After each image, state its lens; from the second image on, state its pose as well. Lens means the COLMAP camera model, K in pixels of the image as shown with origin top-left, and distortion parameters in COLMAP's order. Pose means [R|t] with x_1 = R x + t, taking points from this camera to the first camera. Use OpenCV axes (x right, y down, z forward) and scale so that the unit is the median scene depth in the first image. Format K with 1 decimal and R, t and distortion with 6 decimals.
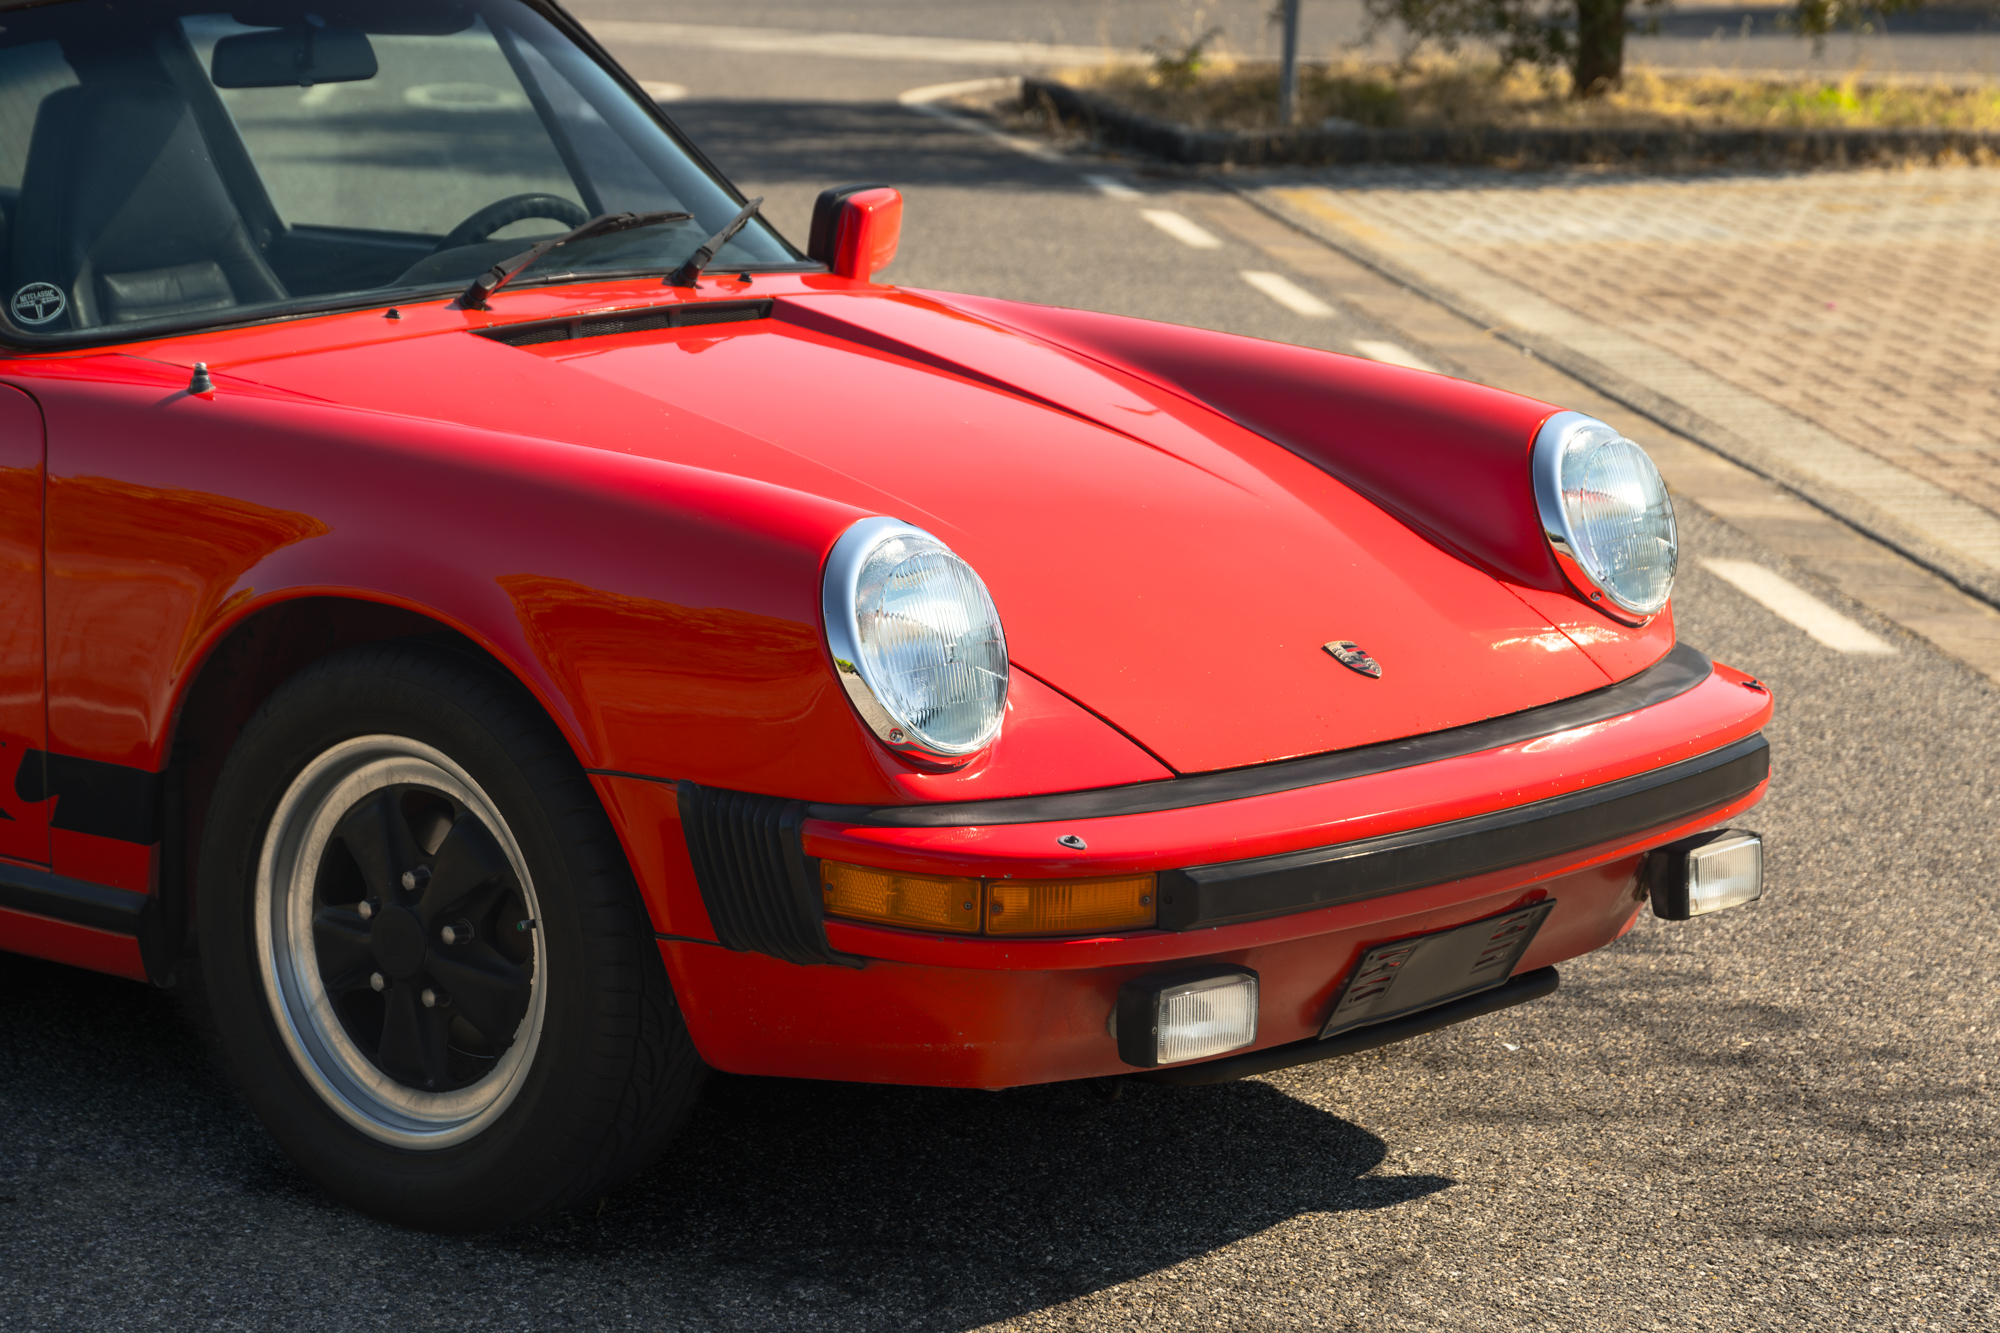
lens RADIAL K [[5529.5, 0, 995.8], [0, 5529.5, 668.9], [0, 0, 1]] dist [0.034975, 0.000000]
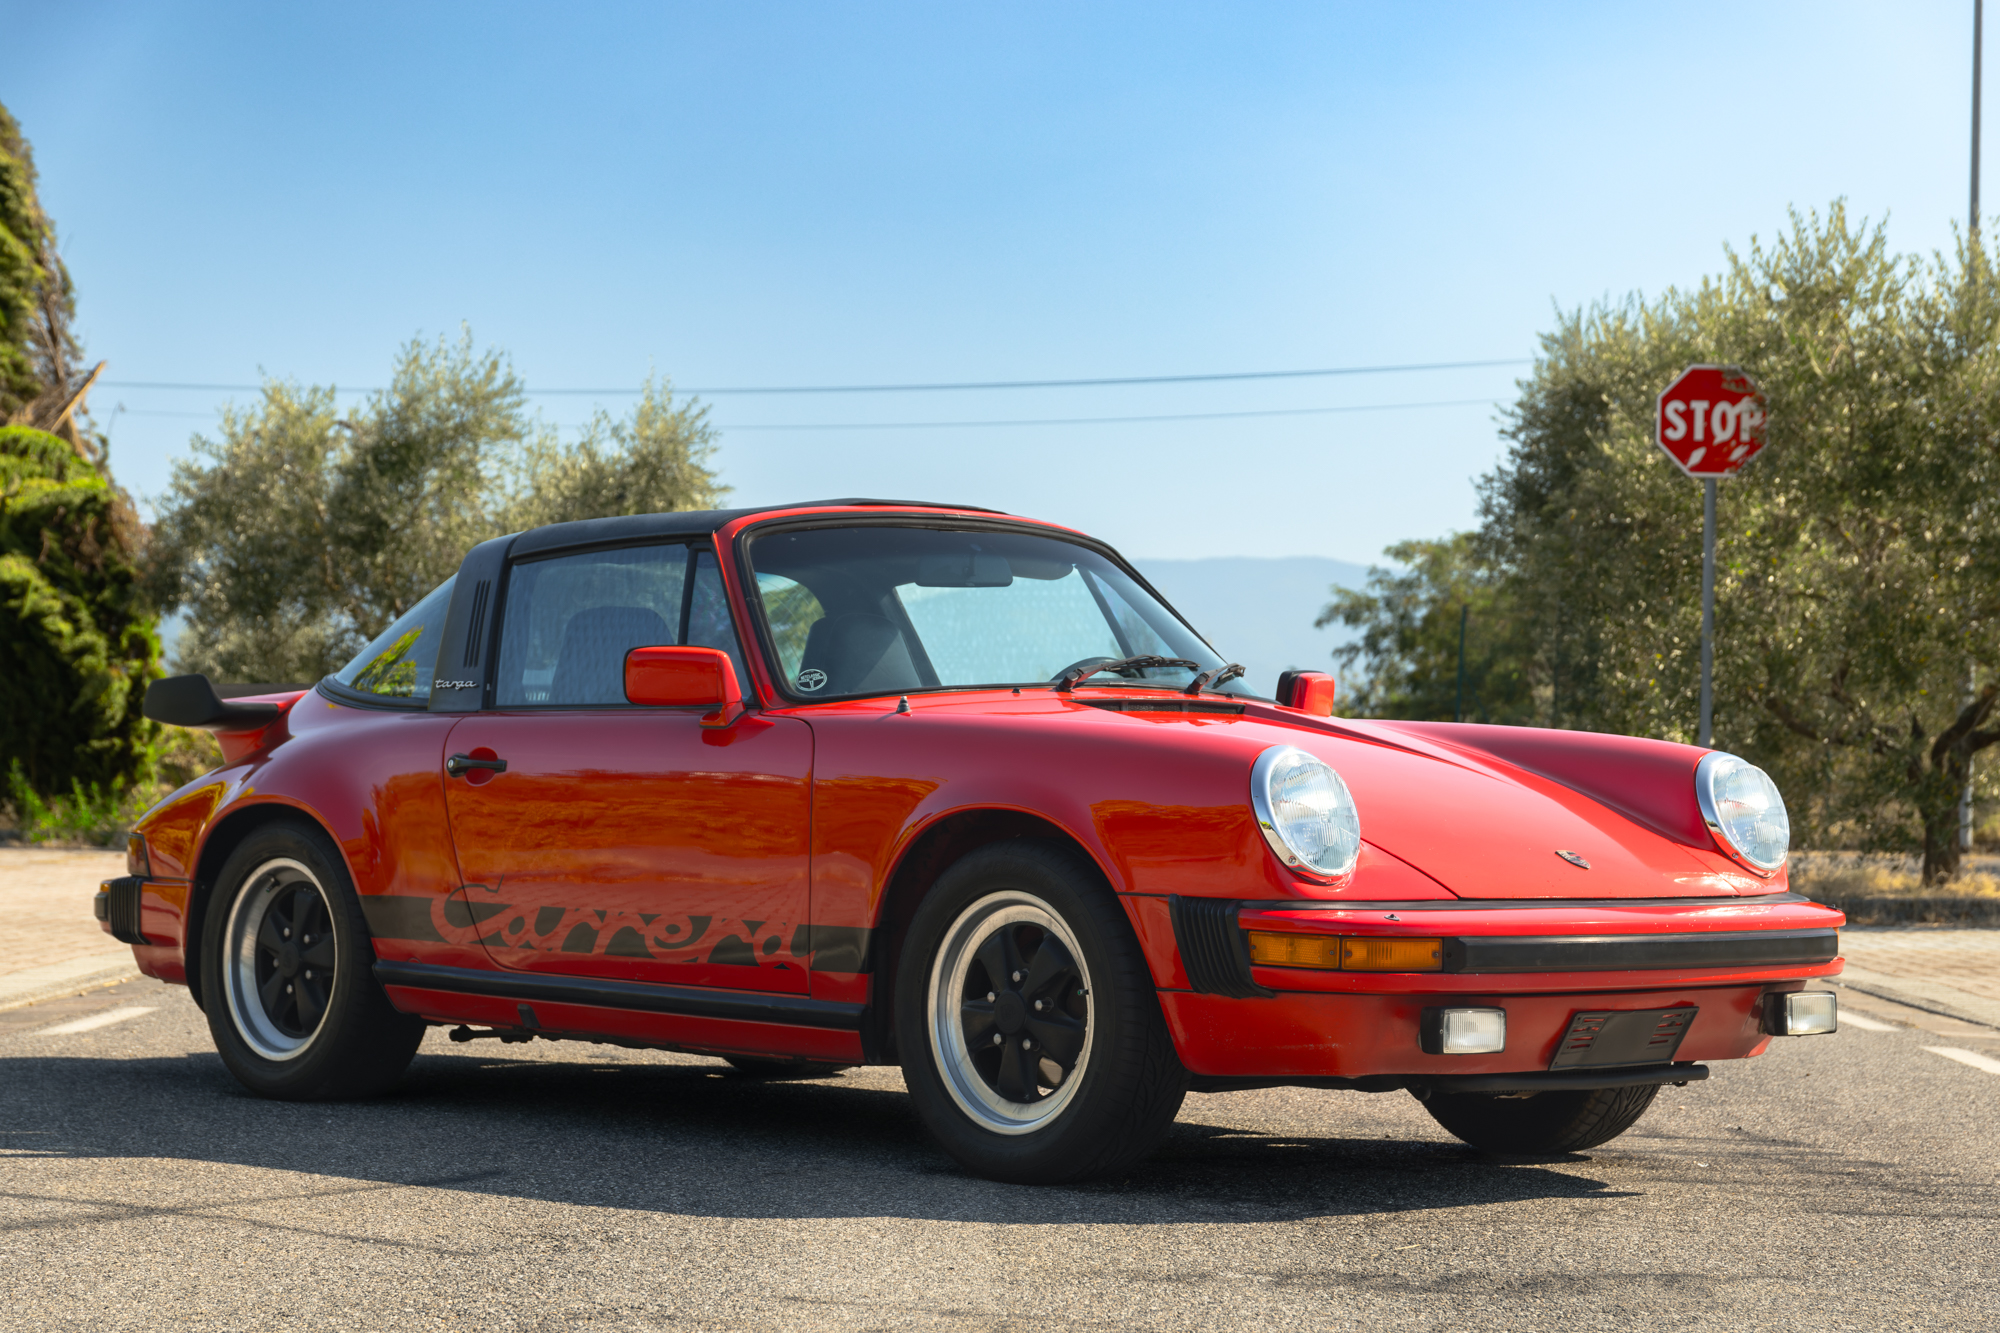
lens RADIAL K [[4719.5, 0, 1002.7], [0, 4719.5, 665.5], [0, 0, 1]] dist [-0.014891, 0.000000]
pose [[0.992649, -0.005261, -0.120912, 0.066815], [-0.019194, 0.979567, -0.200199, 0.234843], [0.119495, 0.201048, 0.972266, -0.441902]]
